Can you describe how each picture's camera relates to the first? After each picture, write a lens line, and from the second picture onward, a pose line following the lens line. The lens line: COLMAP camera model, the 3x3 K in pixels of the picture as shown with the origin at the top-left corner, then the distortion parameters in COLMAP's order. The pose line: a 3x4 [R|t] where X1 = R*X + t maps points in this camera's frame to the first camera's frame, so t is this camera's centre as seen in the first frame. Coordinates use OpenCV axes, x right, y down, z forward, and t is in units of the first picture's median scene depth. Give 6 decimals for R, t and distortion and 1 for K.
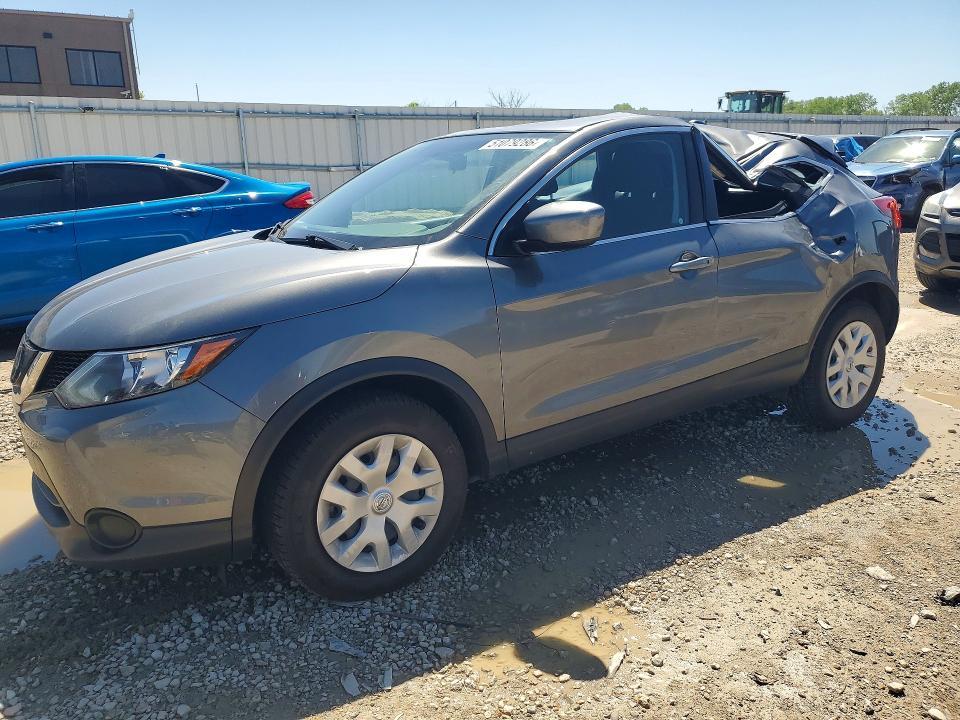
lens RADIAL K [[792.2, 0, 480.0], [0, 792.2, 360.0], [0, 0, 1]] dist [0.001754, 0.001155]
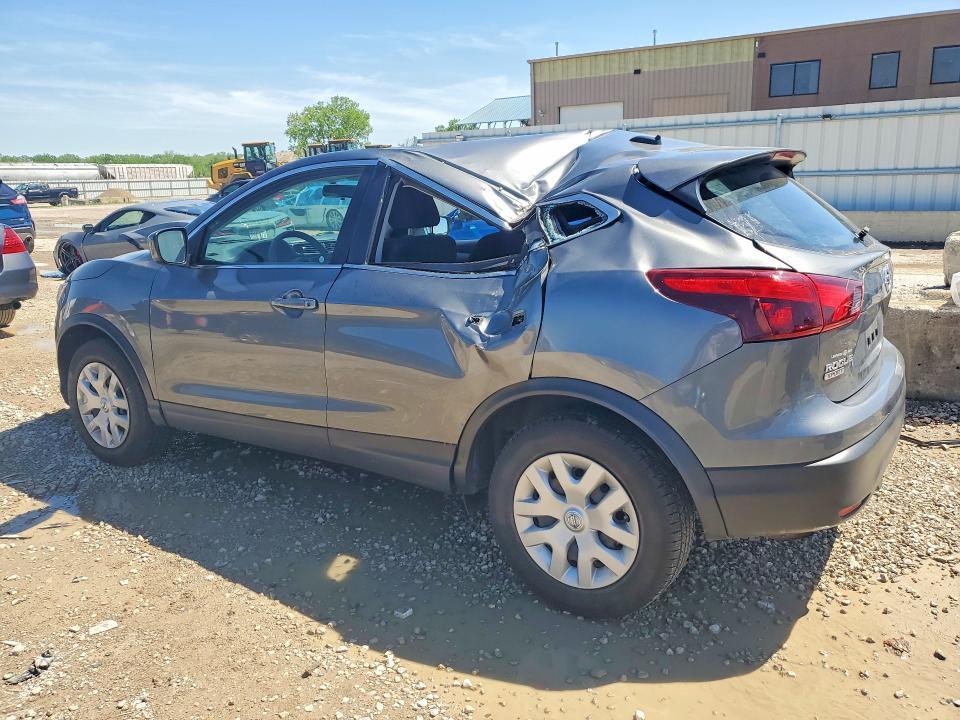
lens RADIAL K [[800.6, 0, 480.0], [0, 800.6, 360.0], [0, 0, 1]] dist [0.011713, 0.008738]
pose [[0.340960, 0.221346, -0.913647, 1.122339], [-0.218963, 0.963853, 0.151796, -0.224910], [0.914222, 0.148298, 0.377103, 0.752999]]
